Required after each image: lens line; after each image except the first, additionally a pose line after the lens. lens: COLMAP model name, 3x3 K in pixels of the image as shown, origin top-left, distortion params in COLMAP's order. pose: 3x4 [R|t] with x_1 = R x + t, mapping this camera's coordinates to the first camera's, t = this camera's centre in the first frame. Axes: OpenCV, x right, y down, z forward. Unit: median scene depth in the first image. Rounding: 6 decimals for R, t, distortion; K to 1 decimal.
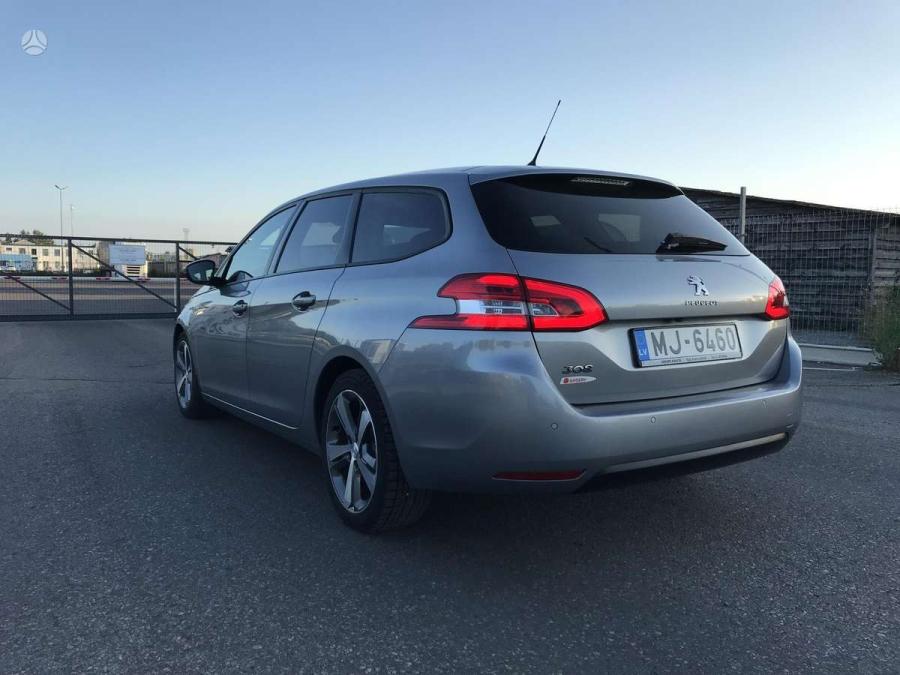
lens RADIAL K [[752.6, 0, 443.0], [0, 752.6, 336.1], [0, 0, 1]] dist [0.026546, -0.010792]
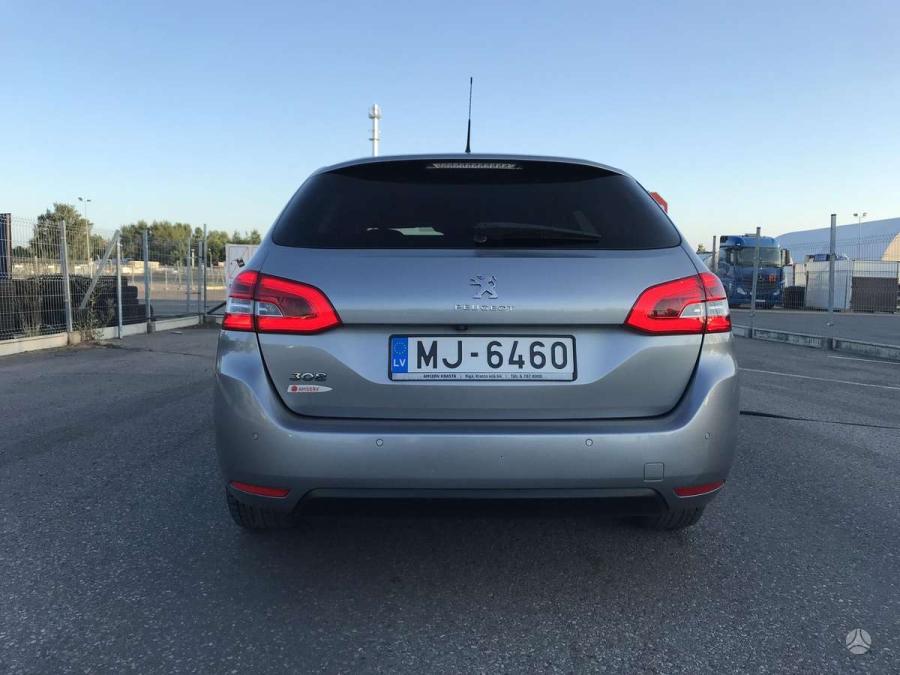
lens RADIAL K [[747.1, 0, 443.2], [0, 747.1, 335.1], [0, 0, 1]] dist [0.011049, 0.001281]
pose [[0.858818, 0.038552, -0.510829, 0.677766], [-0.045781, 0.998950, -0.001577, -0.010363], [0.510232, 0.024741, 0.859681, 0.276150]]
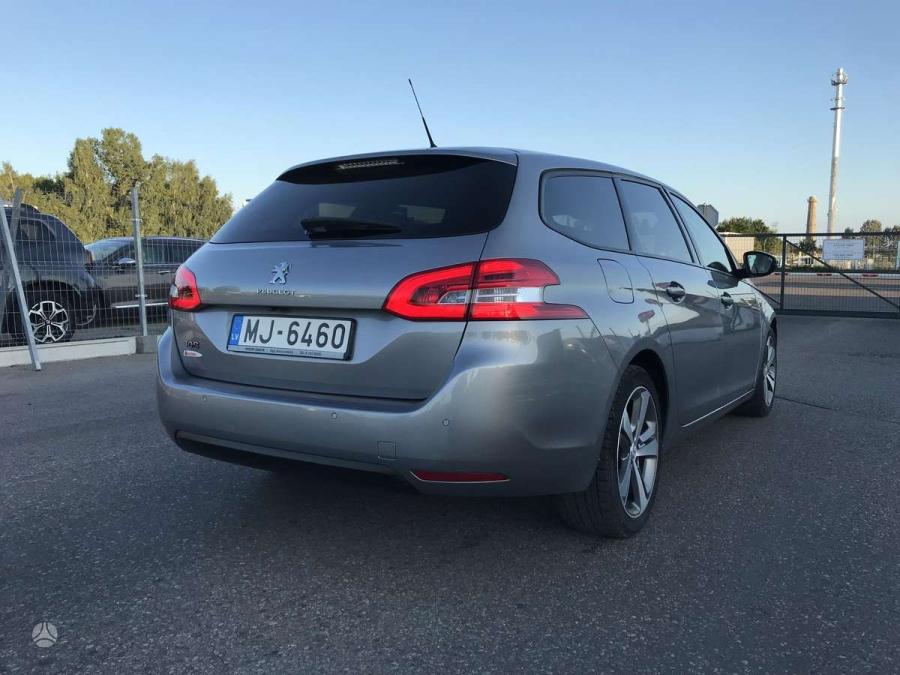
lens RADIAL K [[746.8, 0, 451.6], [0, 746.8, 338.0], [0, 0, 1]] dist [0.017250, -0.001198]
pose [[0.437292, 0.078251, -0.895909, 1.206455], [-0.072506, 0.996032, 0.051606, -0.047538], [0.896392, 0.042392, 0.441230, 0.748146]]
